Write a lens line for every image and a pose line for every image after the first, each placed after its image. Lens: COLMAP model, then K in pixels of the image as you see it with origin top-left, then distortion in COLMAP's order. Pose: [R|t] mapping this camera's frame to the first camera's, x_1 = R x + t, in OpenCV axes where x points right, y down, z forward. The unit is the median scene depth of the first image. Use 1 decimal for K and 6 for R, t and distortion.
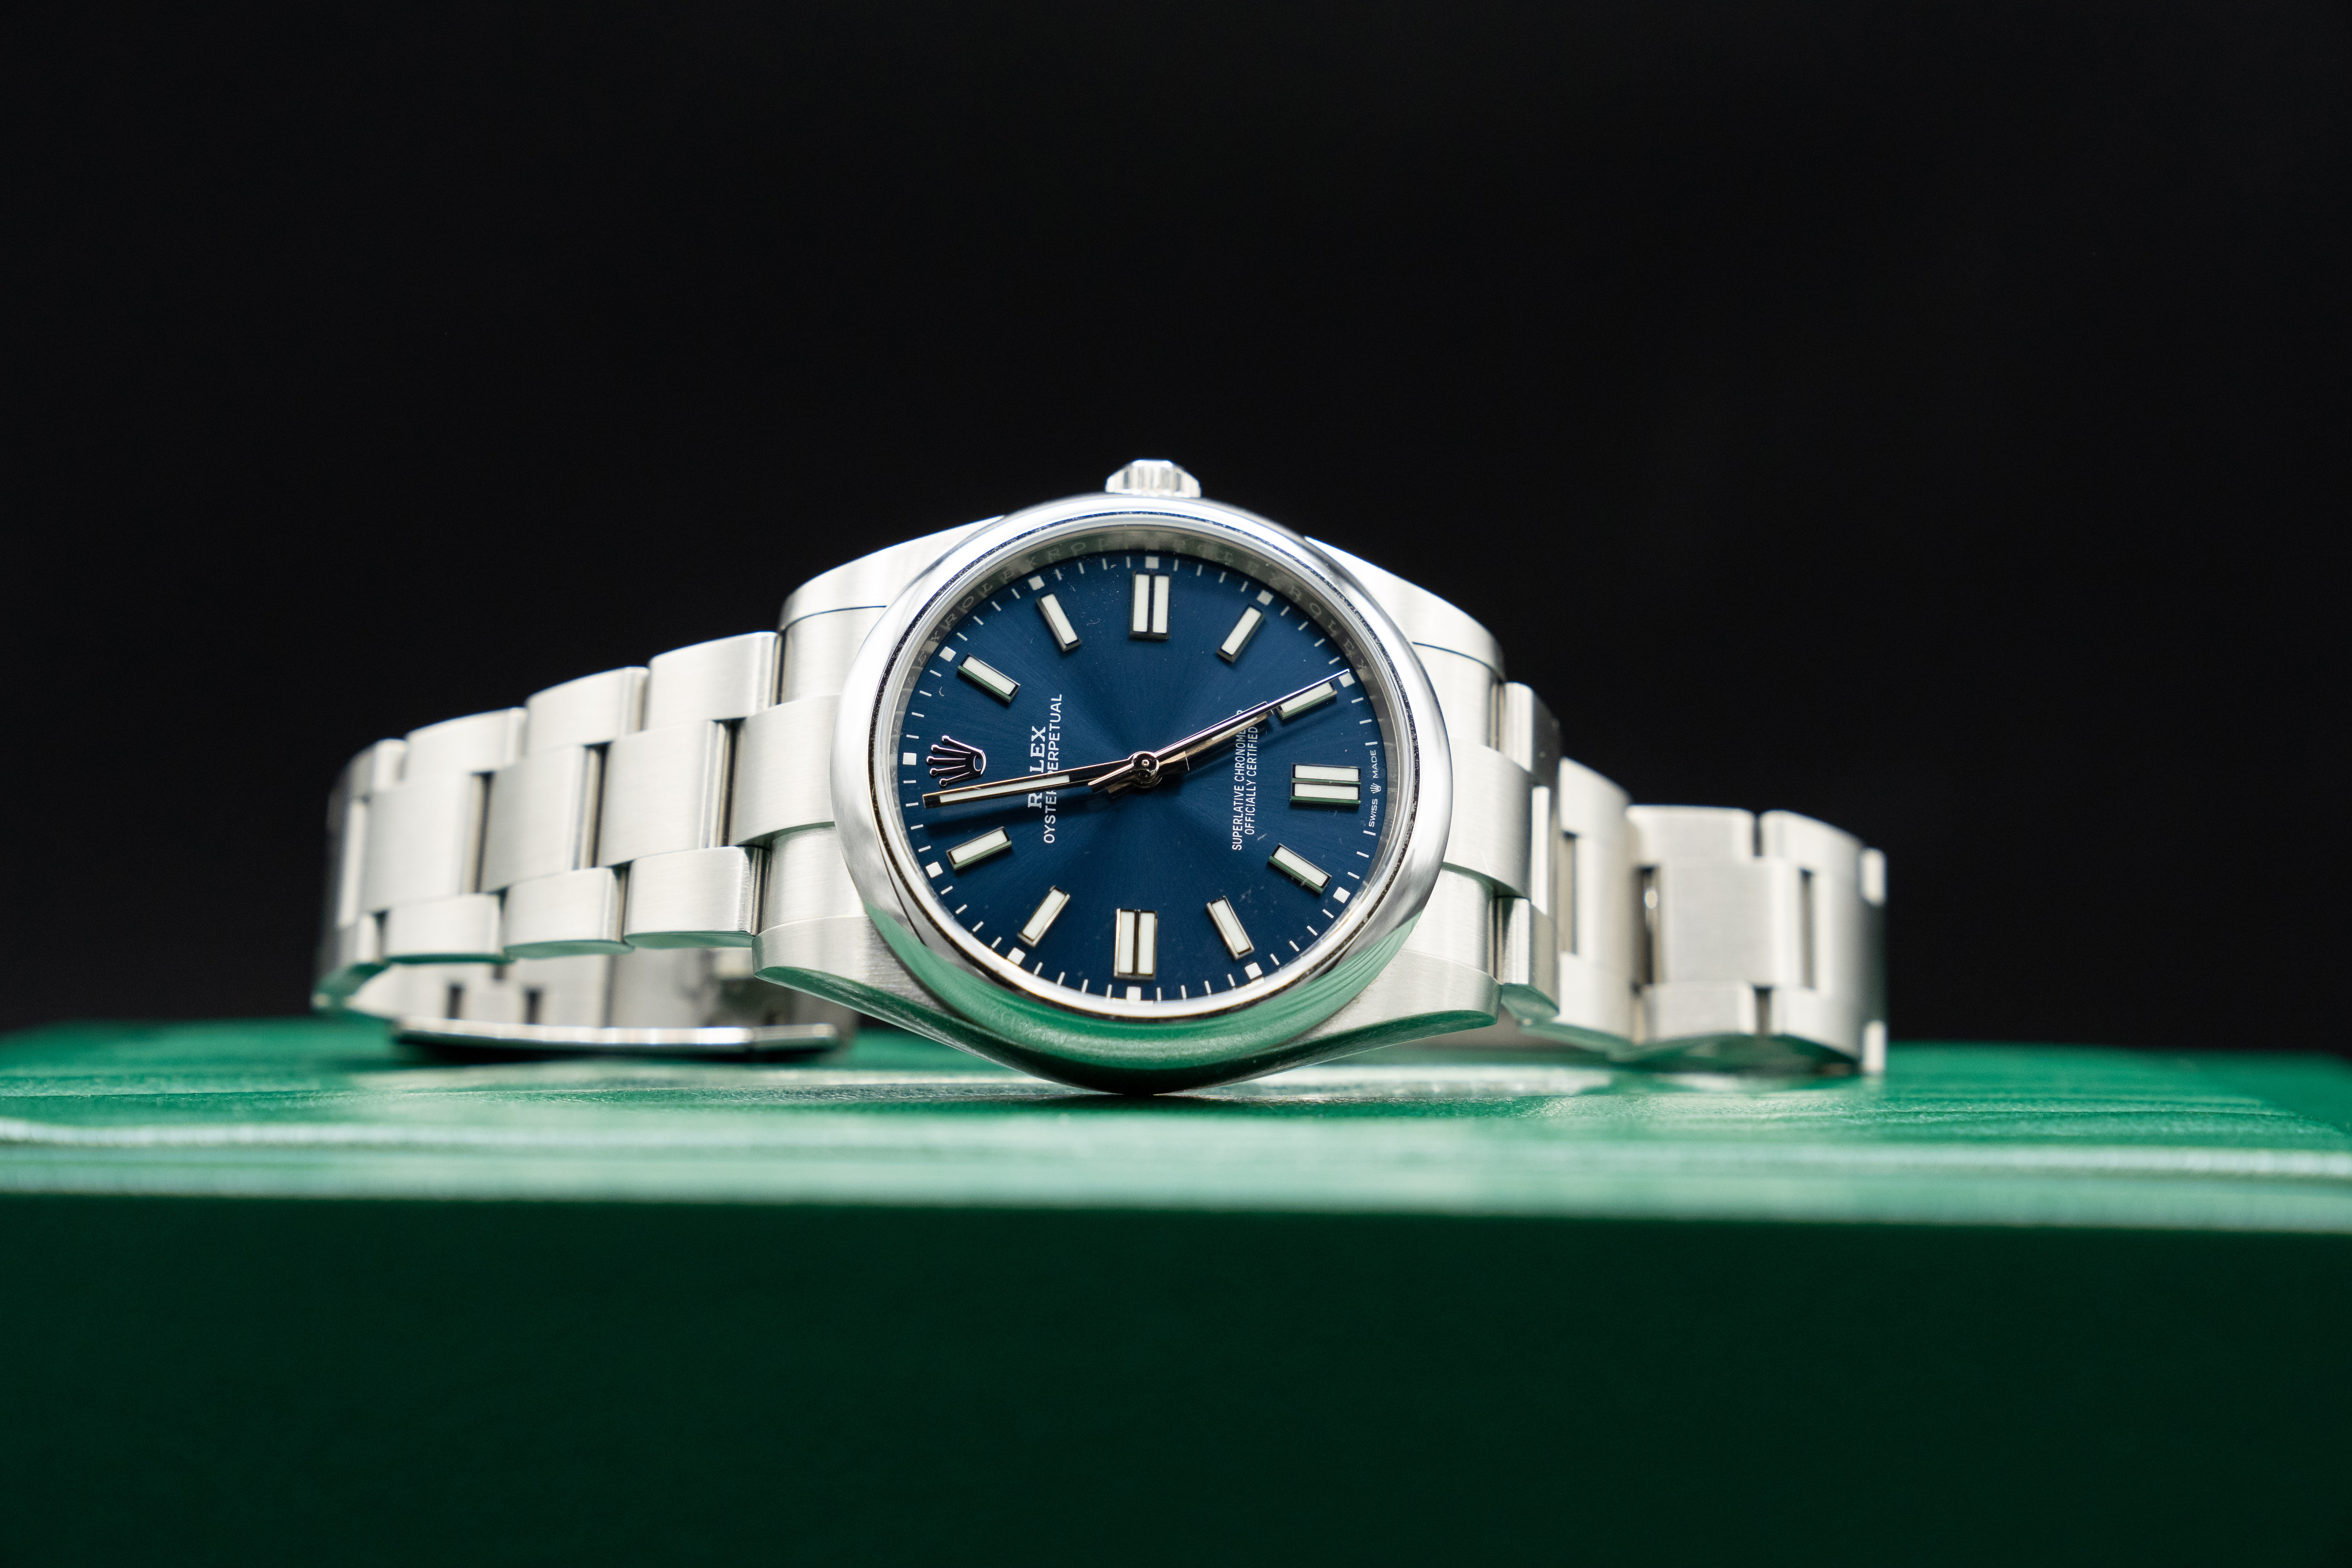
lens RADIAL K [[4818.3, 0, 1176.0], [0, 4818.3, 784.0], [0, 0, 1]] dist [0.047788, 0.094984]
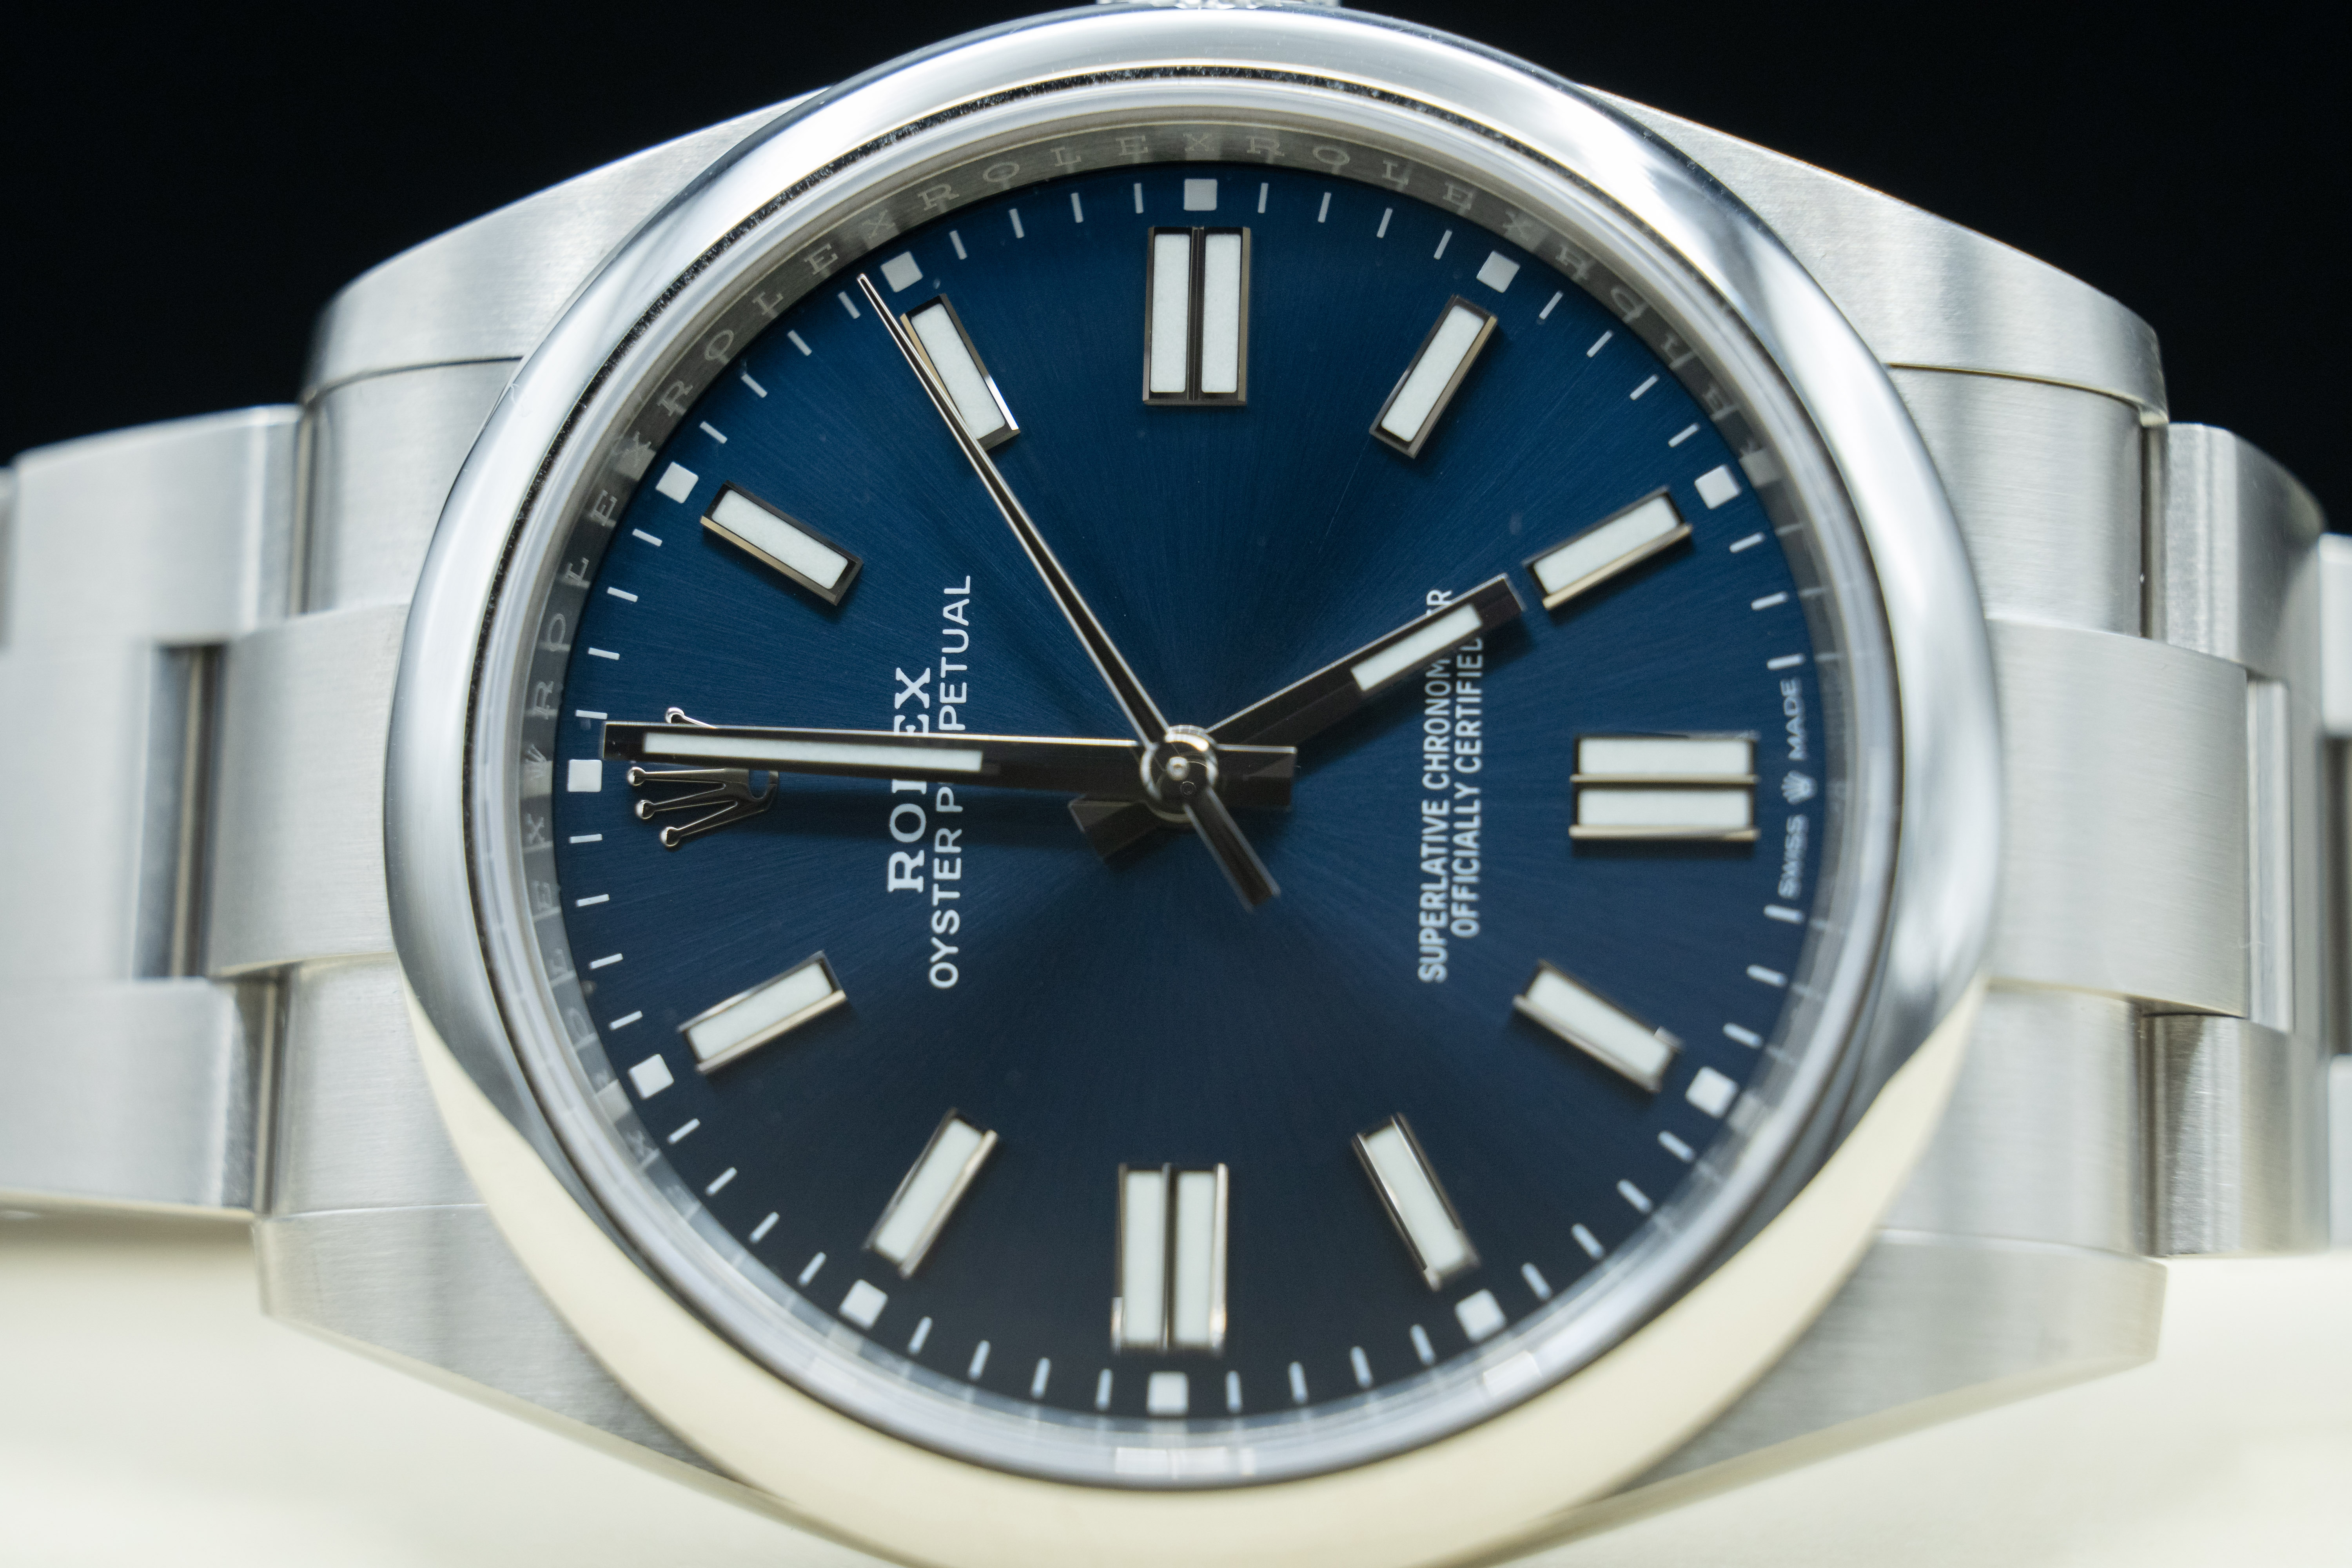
lens RADIAL K [[4818.3, 0, 1176.0], [0, 4818.3, 784.0], [0, 0, 1]] dist [0.047788, 0.094984]
pose [[0.986467, -0.035074, -0.160165, 0.053931], [0.070397, 0.972834, 0.220542, -0.086559], [0.148079, -0.228832, 0.962137, 0.627330]]
